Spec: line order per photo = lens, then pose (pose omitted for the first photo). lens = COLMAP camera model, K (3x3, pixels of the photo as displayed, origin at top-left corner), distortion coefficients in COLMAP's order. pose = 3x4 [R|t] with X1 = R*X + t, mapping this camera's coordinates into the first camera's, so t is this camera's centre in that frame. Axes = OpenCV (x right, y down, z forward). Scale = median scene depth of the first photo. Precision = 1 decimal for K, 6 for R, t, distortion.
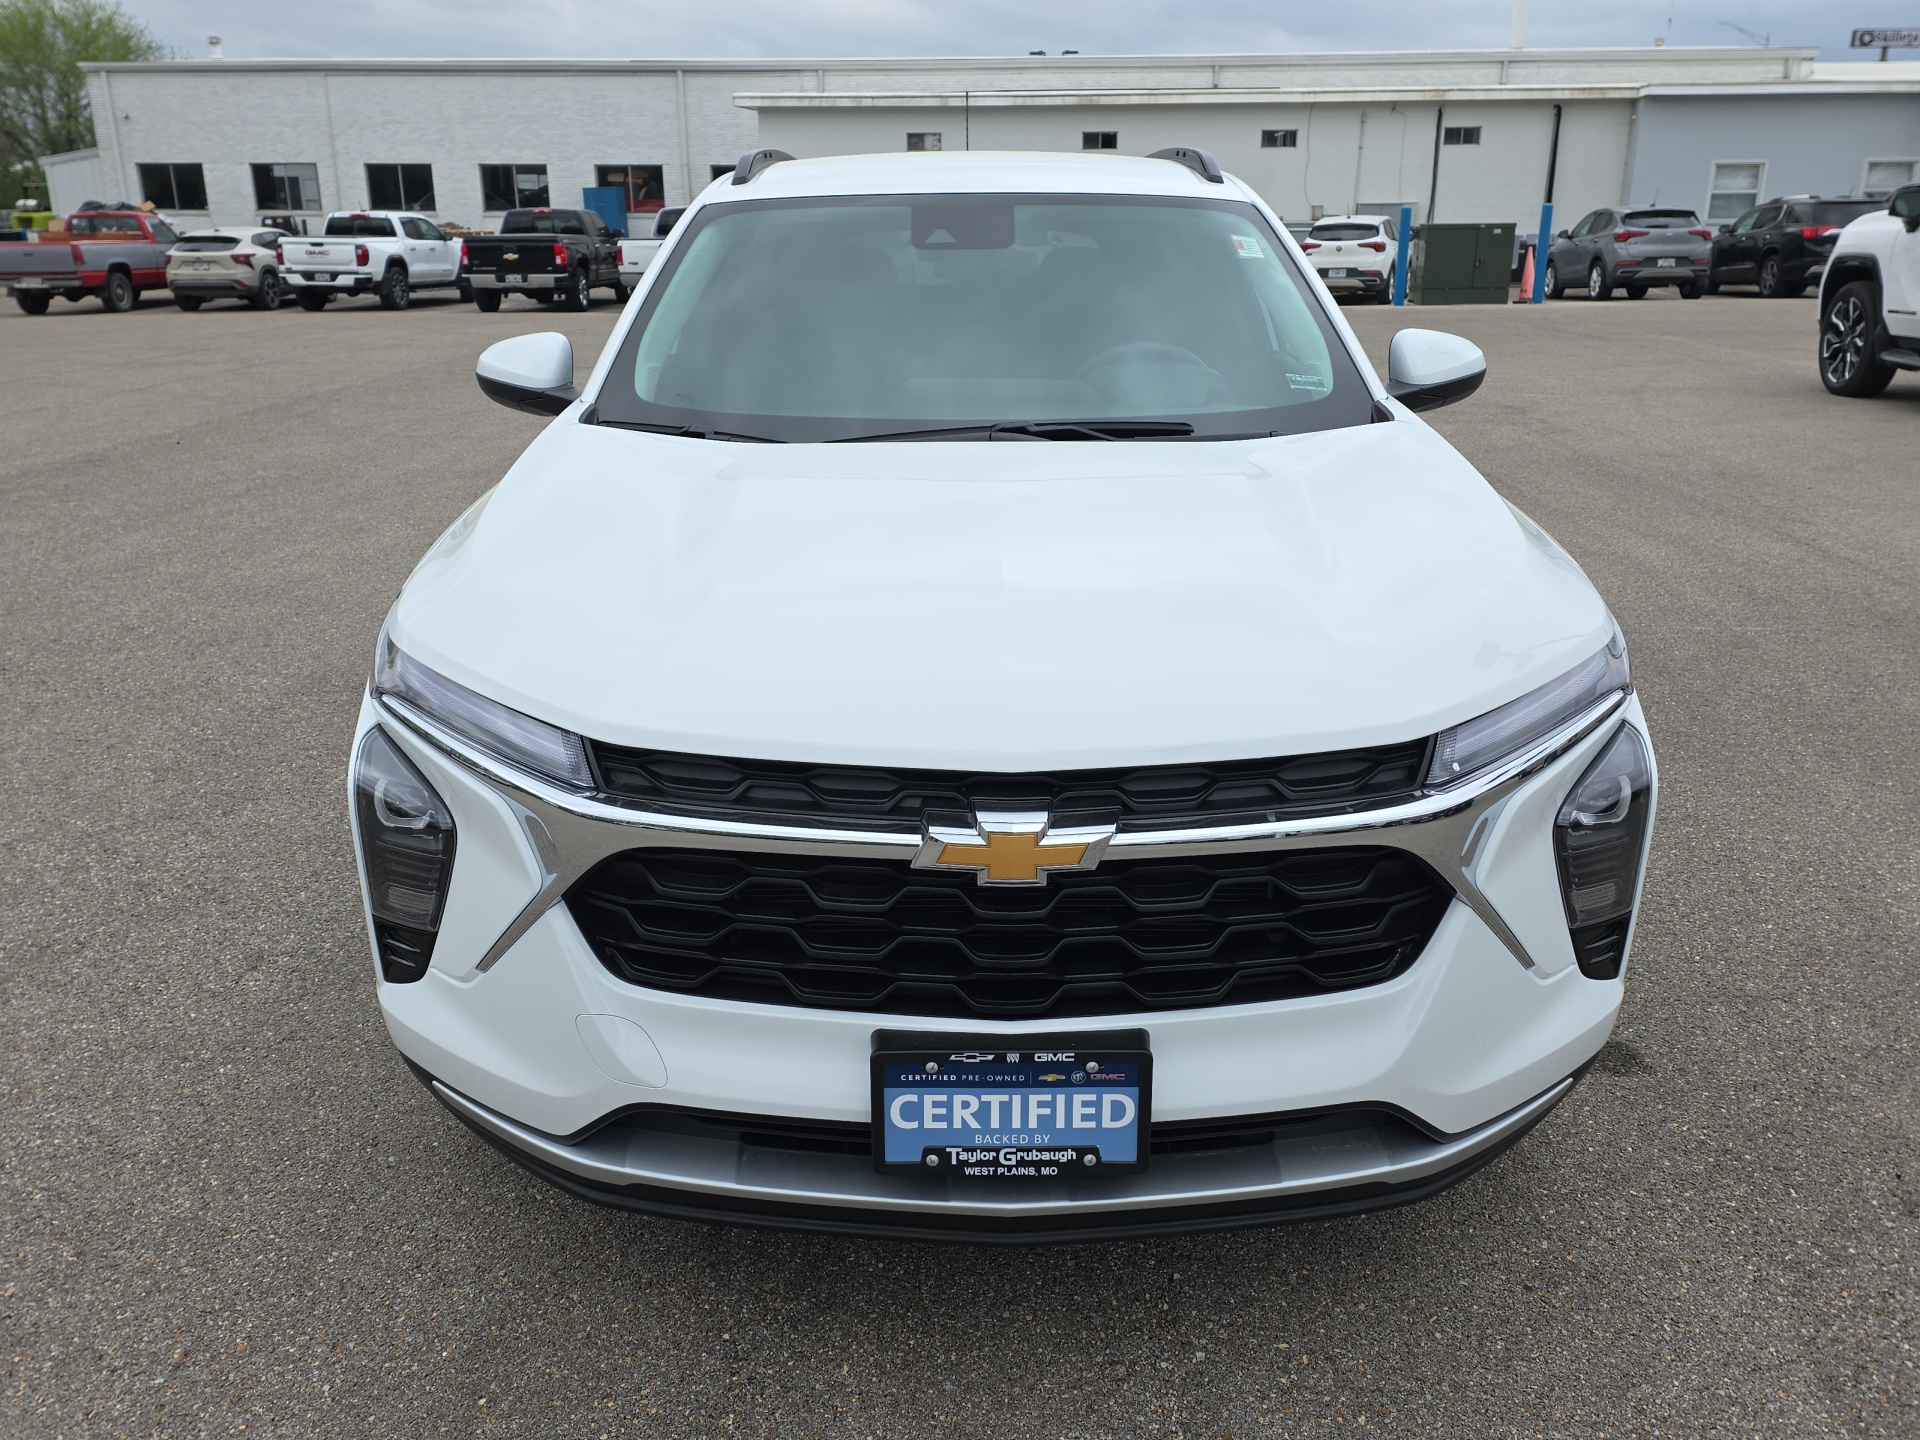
lens RADIAL K [[1587.6, 0, 961.9], [0, 1587.6, 708.0], [0, 0, 1]] dist [0.082491, -0.077763]
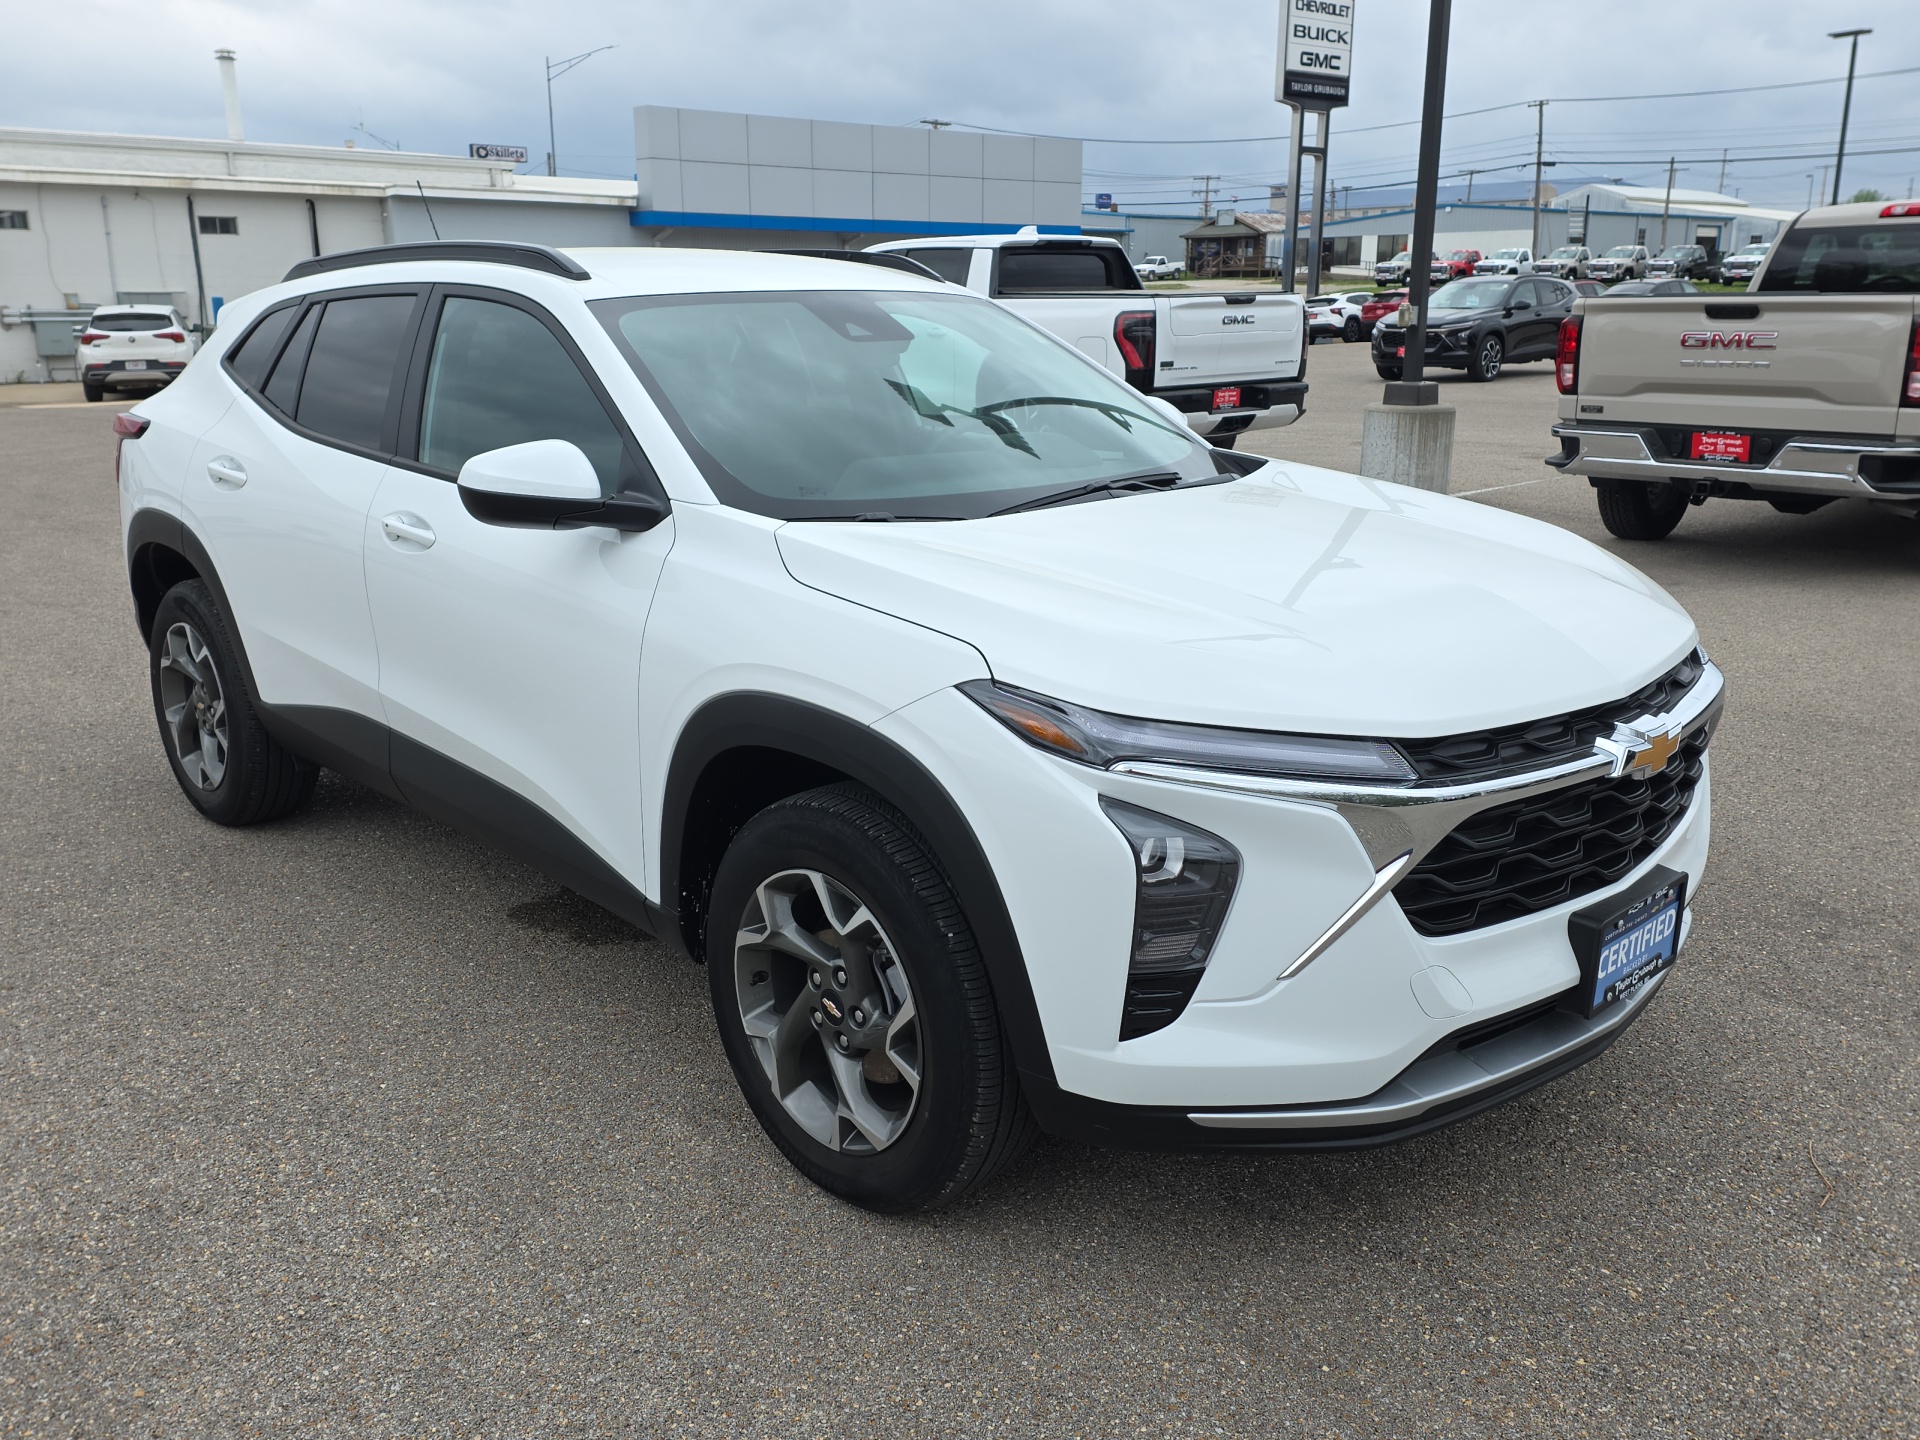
lens RADIAL K [[1587.6, 0, 948.7], [0, 1587.6, 702.0], [0, 0, 1]] dist [0.082491, -0.077763]
pose [[0.721742, -0.174236, 0.669874, -1.280836], [0.210973, 0.977123, 0.026844, -0.113446], [-0.659226, 0.121951, 0.741990, 0.327262]]
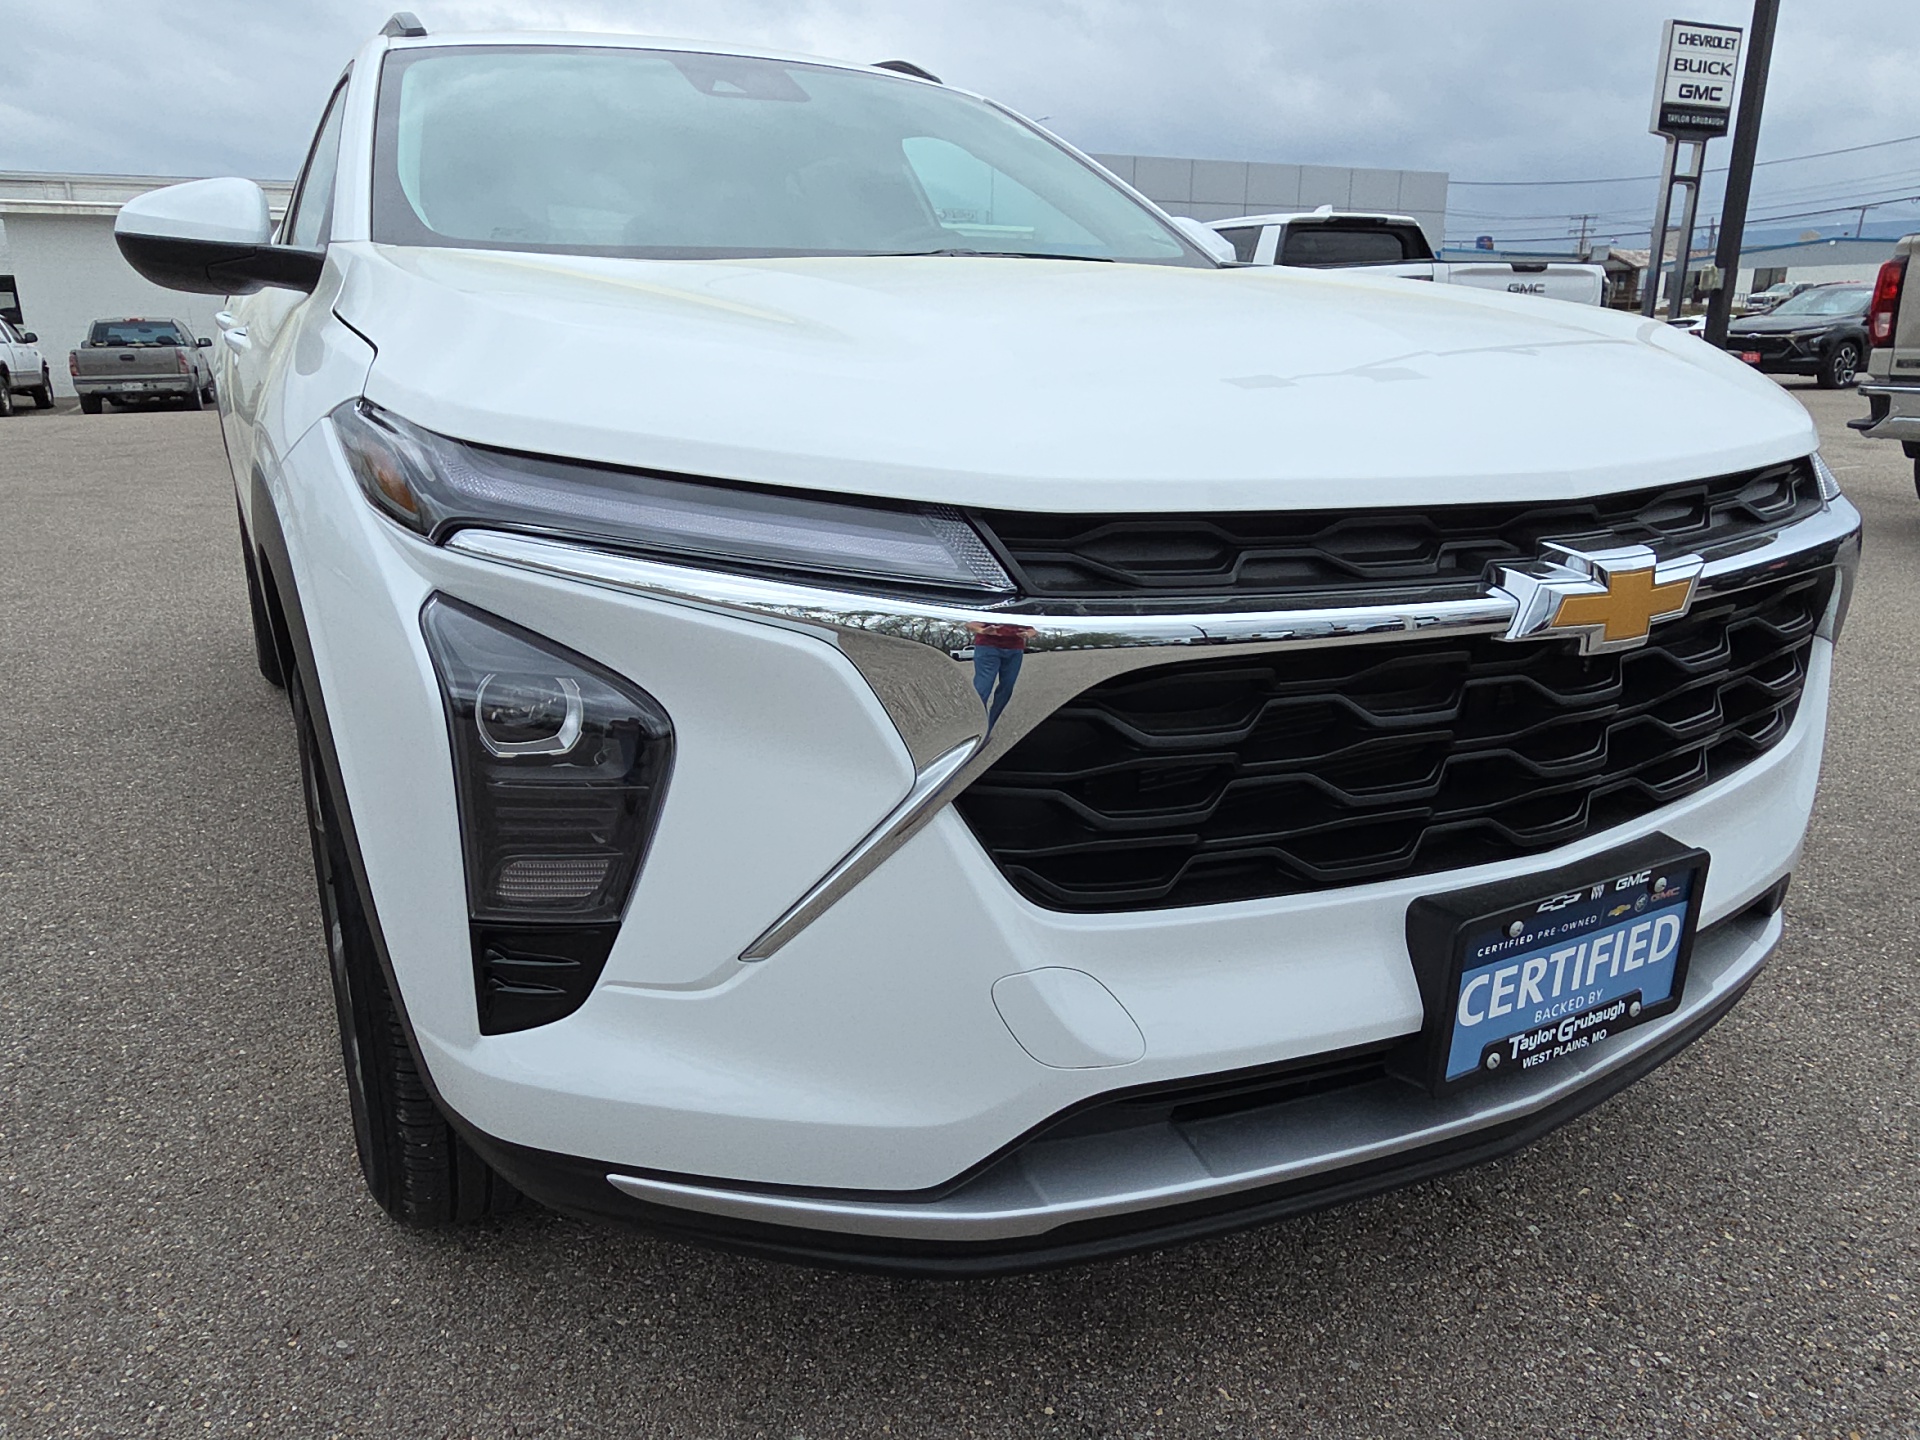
lens RADIAL K [[1328.4, 0, 954.9], [0, 1328.4, 729.3], [0, 0, 1]] dist [0.000851, 0.005516]
pose [[0.880863, -0.138344, 0.452705, -0.481377], [0.145495, 0.989173, 0.019184, 0.087358], [-0.450457, 0.048967, 0.891454, 0.563469]]
